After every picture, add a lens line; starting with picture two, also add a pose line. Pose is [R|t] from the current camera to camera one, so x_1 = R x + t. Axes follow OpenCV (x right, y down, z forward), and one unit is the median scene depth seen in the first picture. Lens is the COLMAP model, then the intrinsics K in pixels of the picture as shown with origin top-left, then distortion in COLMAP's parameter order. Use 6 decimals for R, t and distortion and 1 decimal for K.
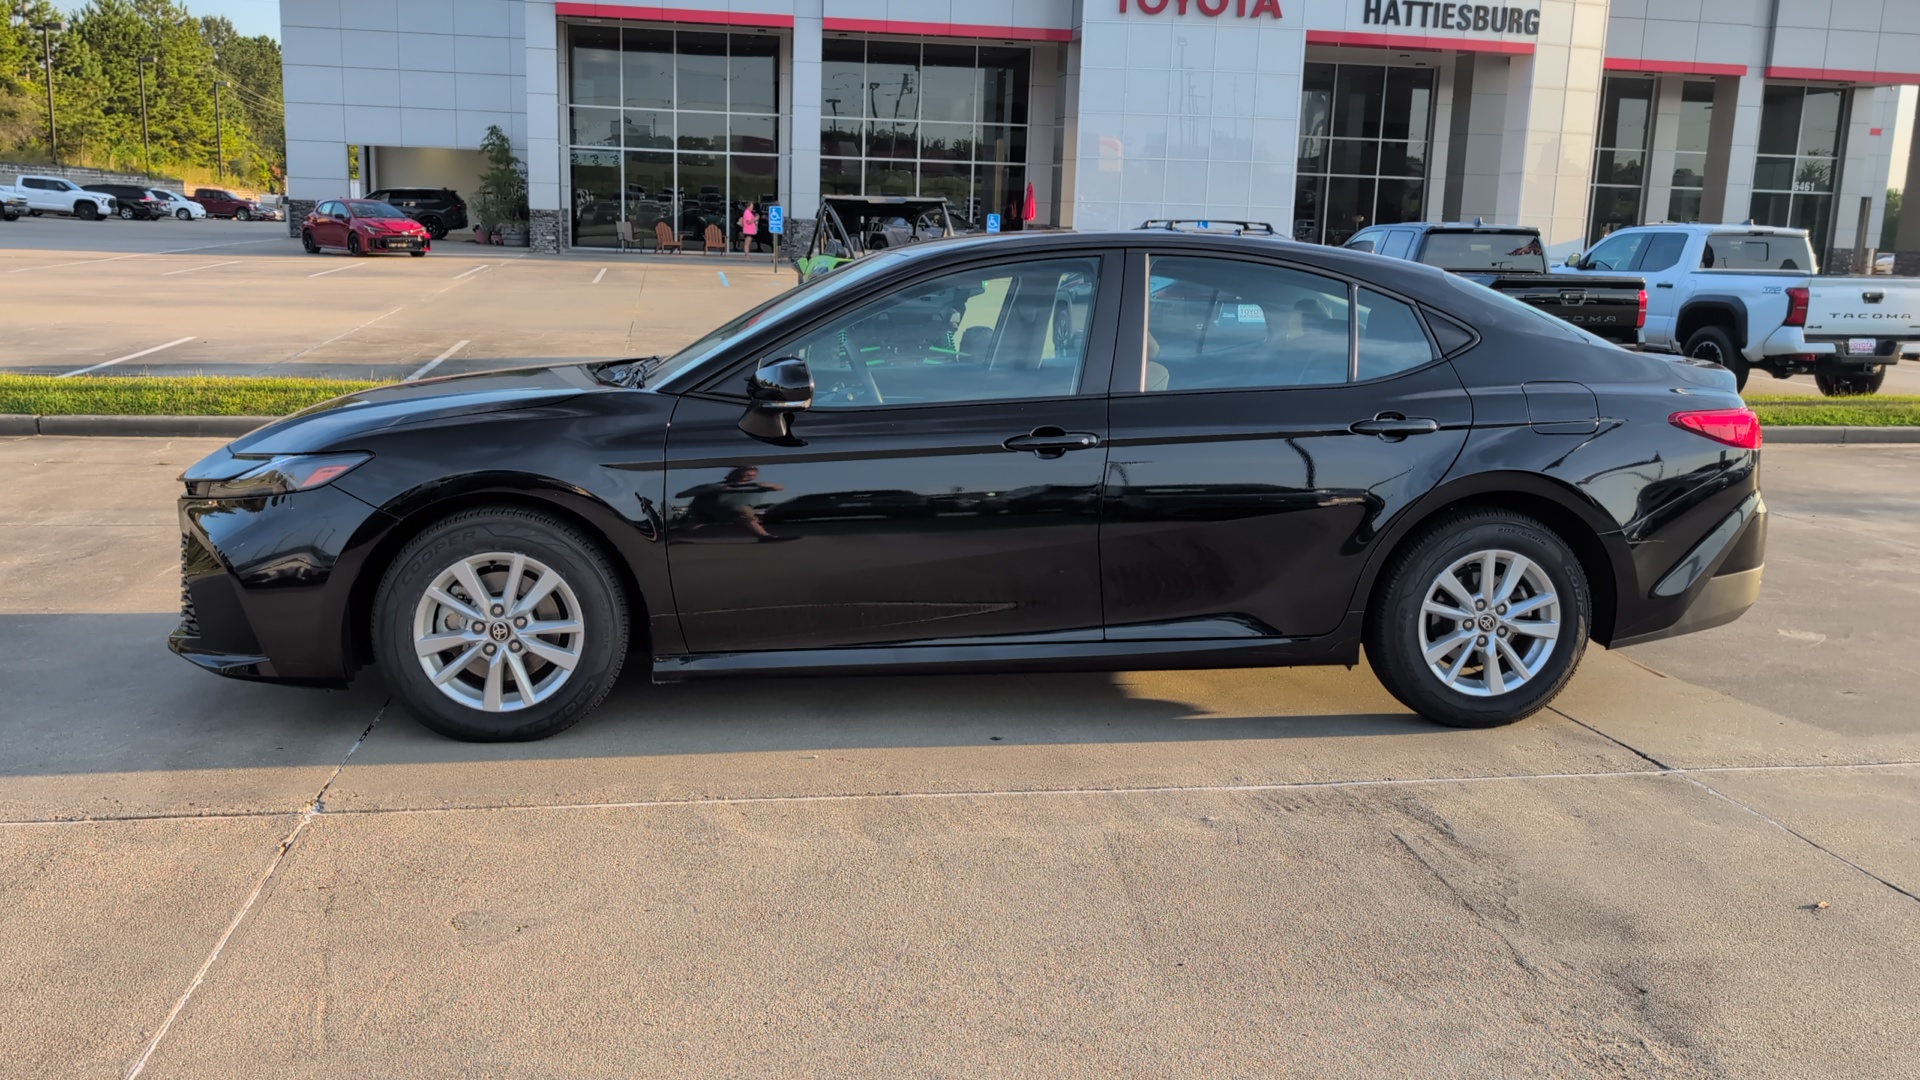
lens RADIAL K [[1584.6, 0, 960.0], [0, 1584.6, 540.0], [0, 0, 1]] dist [0.031601, -0.051375]
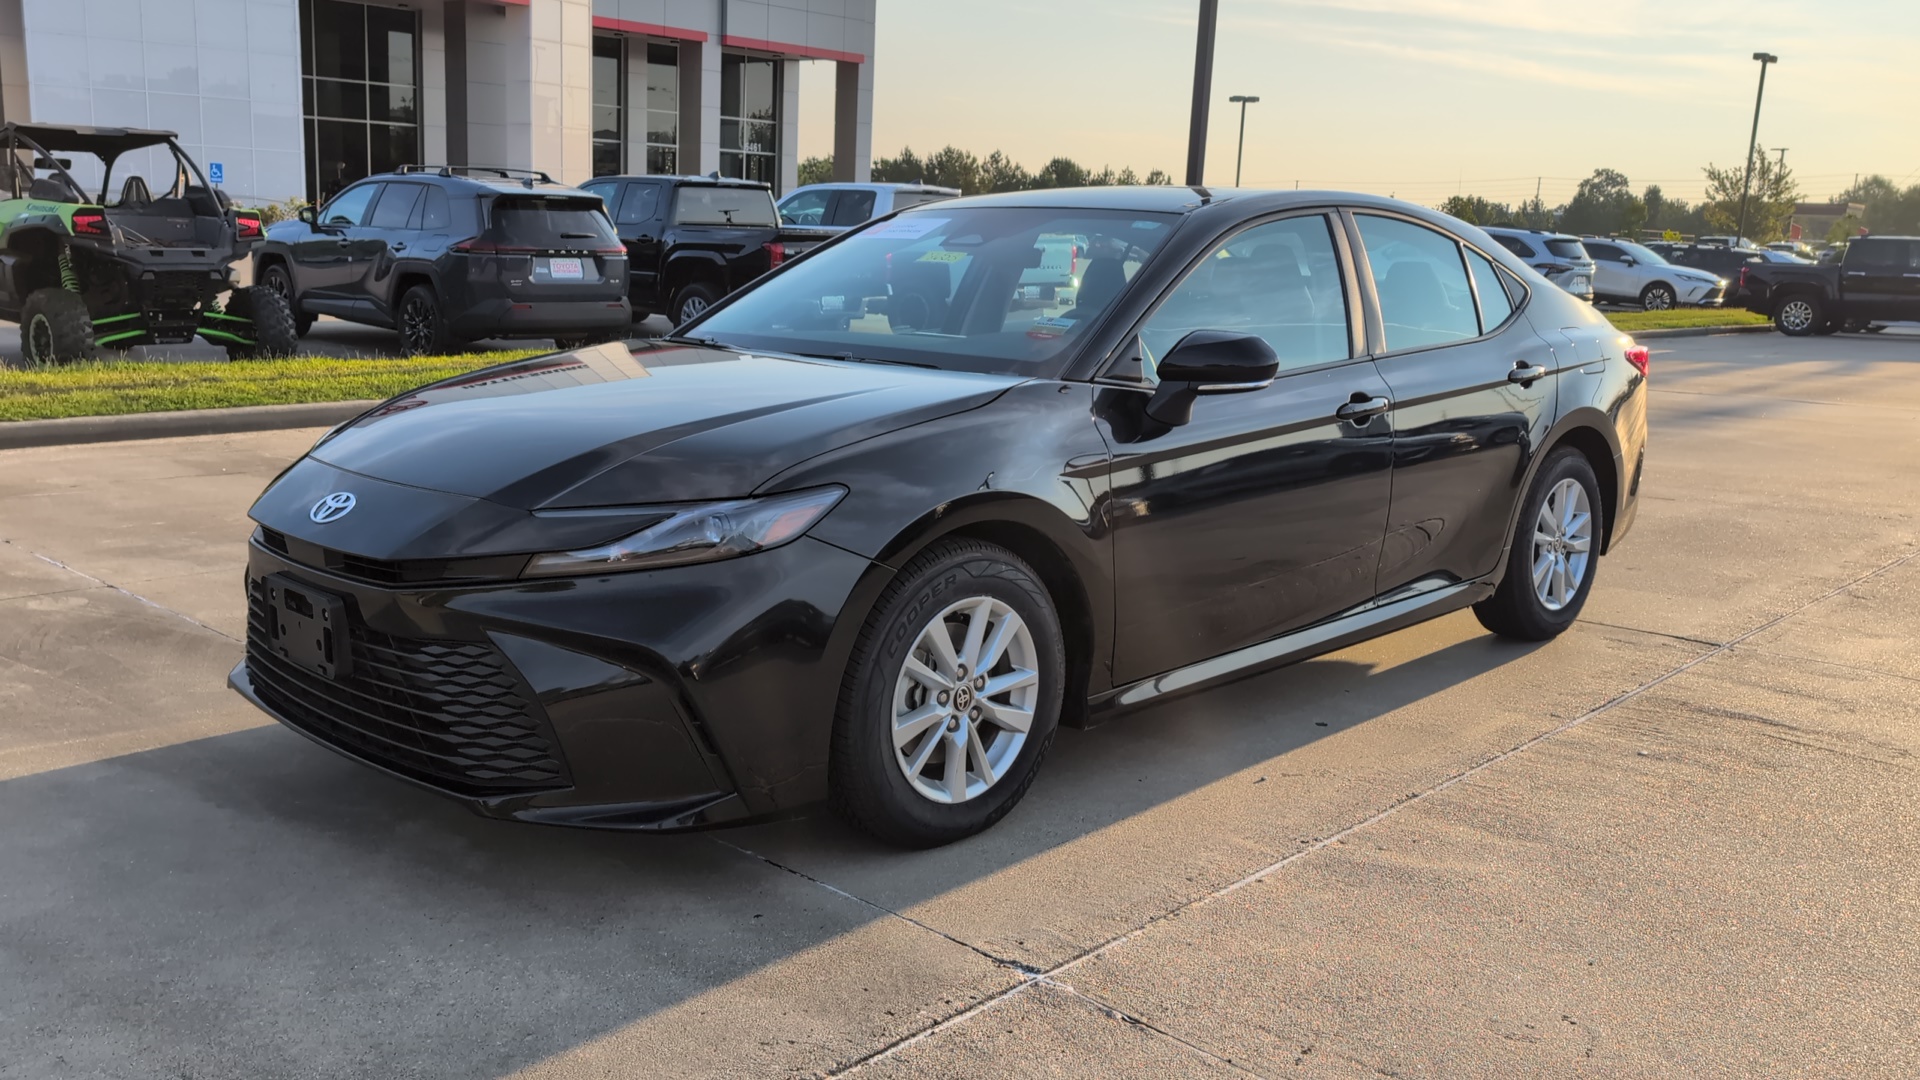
lens RADIAL K [[1584.6, 0, 960.0], [0, 1584.6, 540.0], [0, 0, 1]] dist [0.031601, -0.051375]
pose [[0.803904, -0.113903, 0.583751, -0.060240], [0.096037, 0.993470, 0.061593, -0.005538], [-0.586954, 0.006546, 0.809593, 0.030583]]
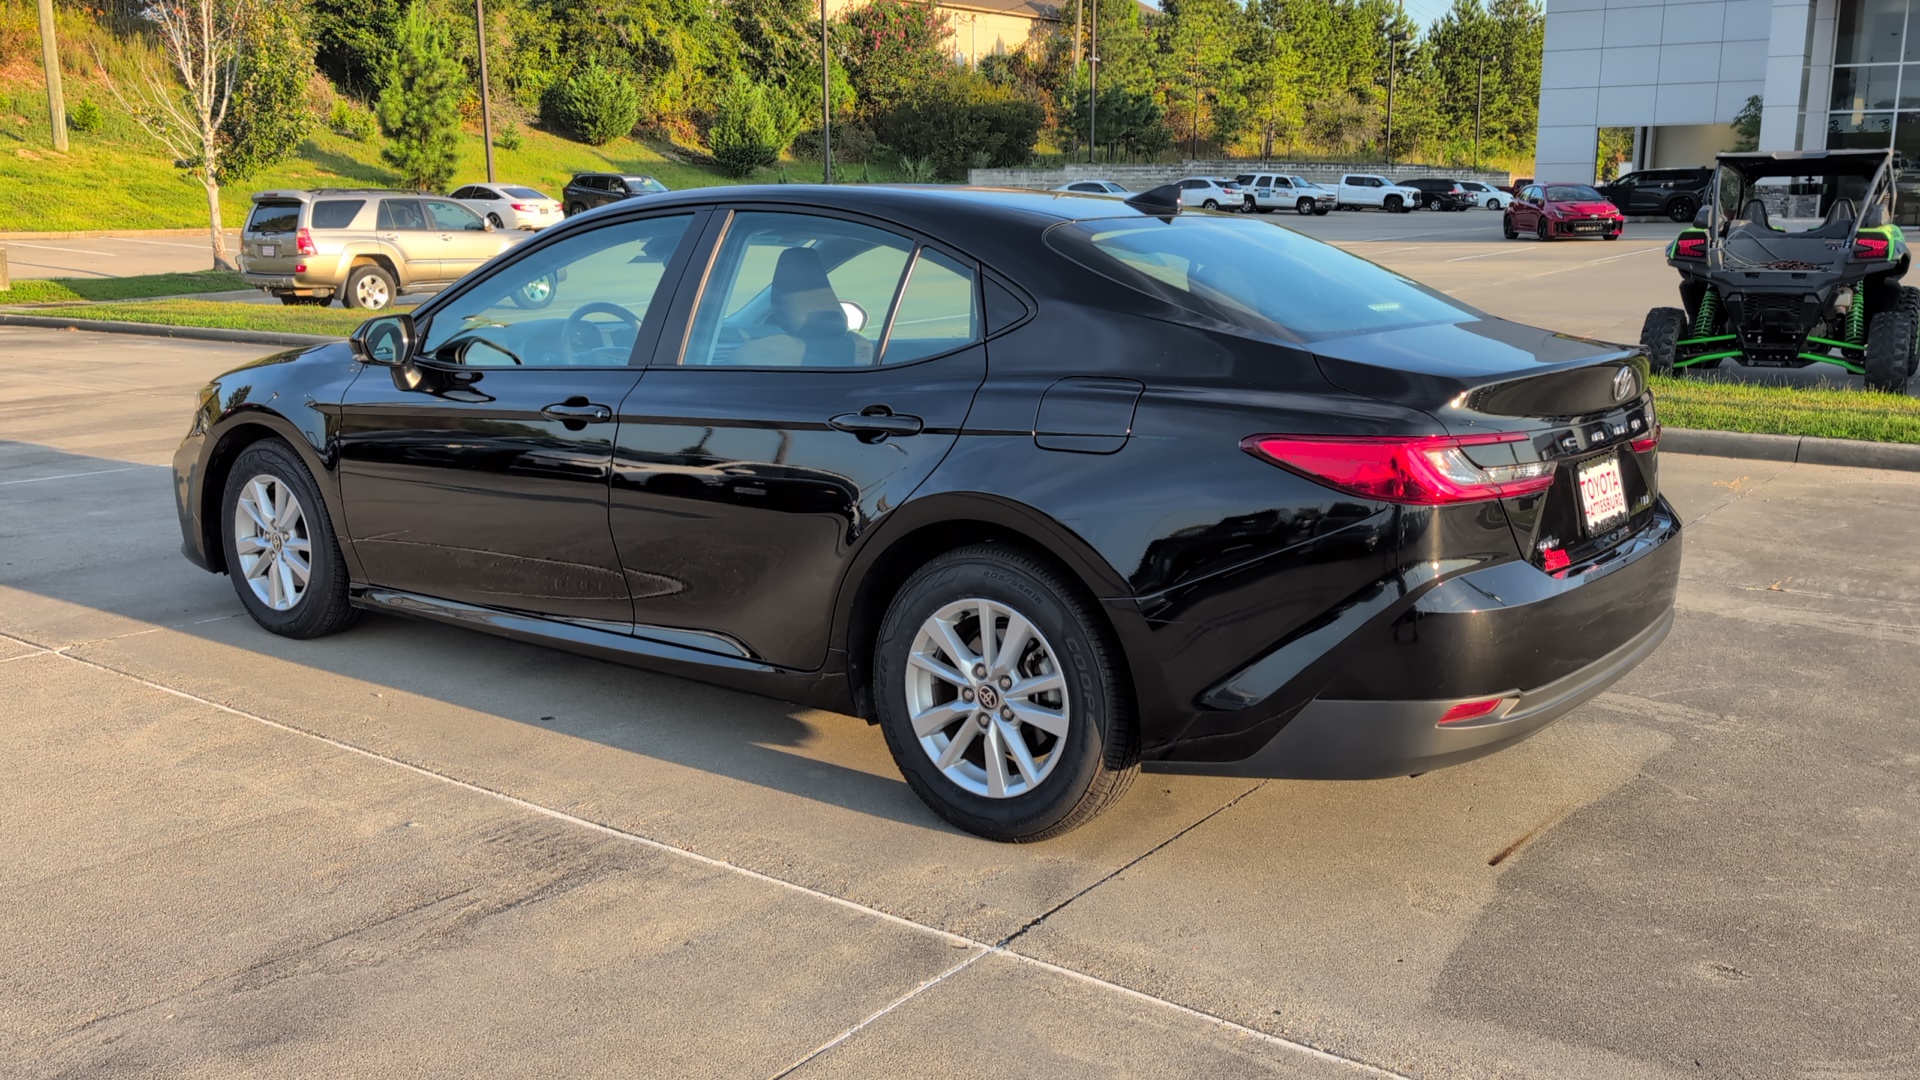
lens RADIAL K [[1584.6, 0, 960.0], [0, 1584.6, 540.0], [0, 0, 1]] dist [0.031601, -0.051375]
pose [[0.708331, 0.115012, -0.696448, 0.074025], [-0.109331, 0.992606, 0.052723, -0.005197], [0.697362, 0.038798, 0.715668, 0.041209]]
